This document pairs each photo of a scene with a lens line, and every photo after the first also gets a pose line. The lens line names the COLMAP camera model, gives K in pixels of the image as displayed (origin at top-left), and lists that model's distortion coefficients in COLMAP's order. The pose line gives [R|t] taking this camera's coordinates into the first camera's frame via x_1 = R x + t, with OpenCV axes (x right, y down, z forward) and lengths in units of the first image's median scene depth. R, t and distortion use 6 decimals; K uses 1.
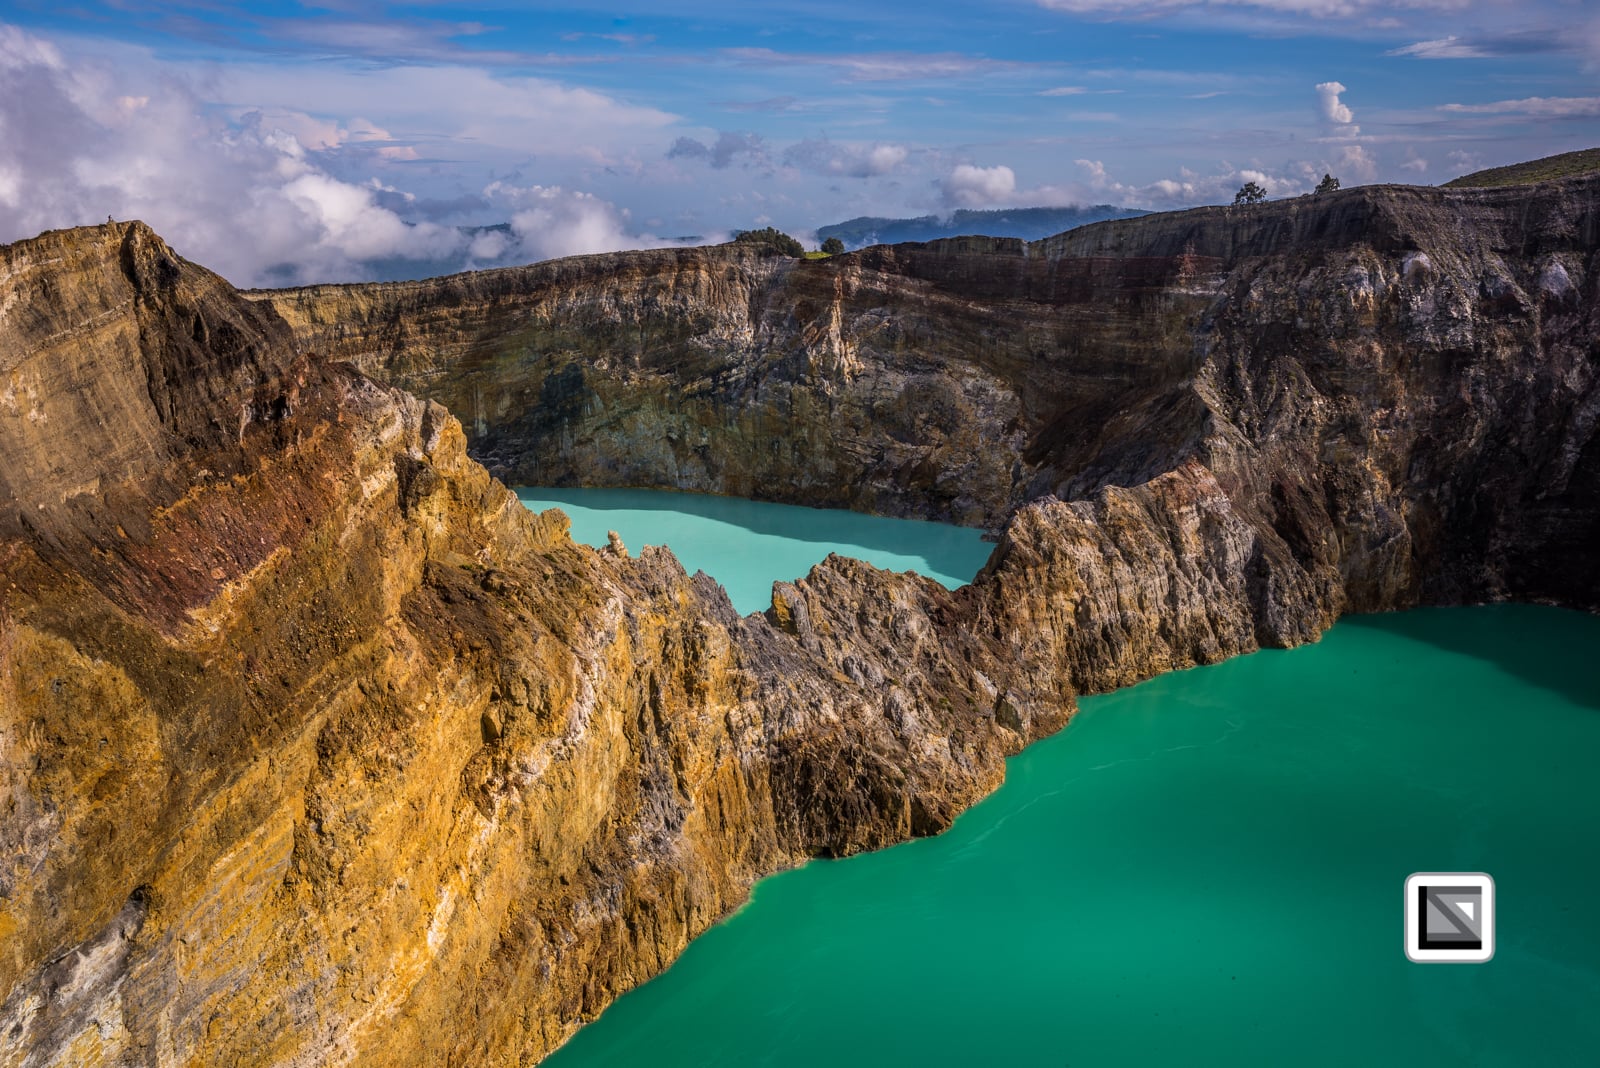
lens RADIAL K [[1524.8, 0, 806.2], [0, 1524.8, 532.9], [0, 0, 1]] dist [-0.065300, 0.271732]
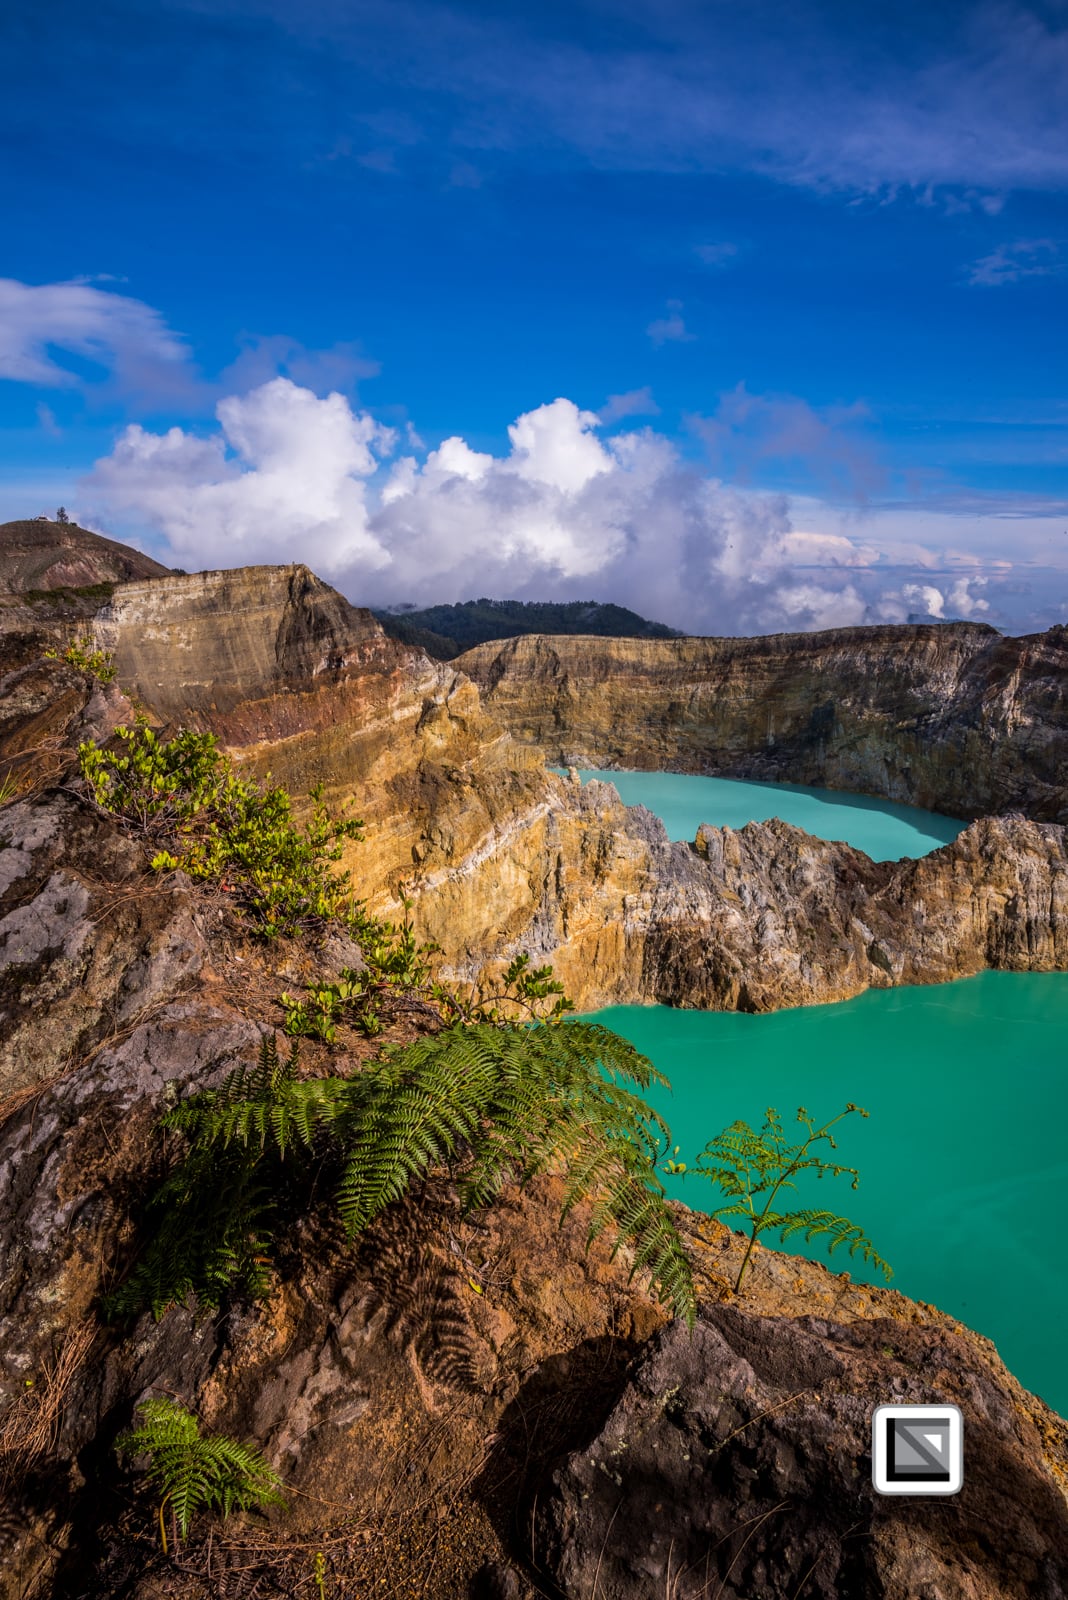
lens RADIAL K [[1110.3, 0, 534.0], [0, 1110.3, 800.0], [0, 0, 1]] dist [-0.099040, 0.078926]
pose [[0.788794, 0.137360, -0.599113, 0.412865], [-0.161639, 0.986759, 0.013422, 0.017934], [0.593023, 0.086253, 0.800552, 0.034308]]
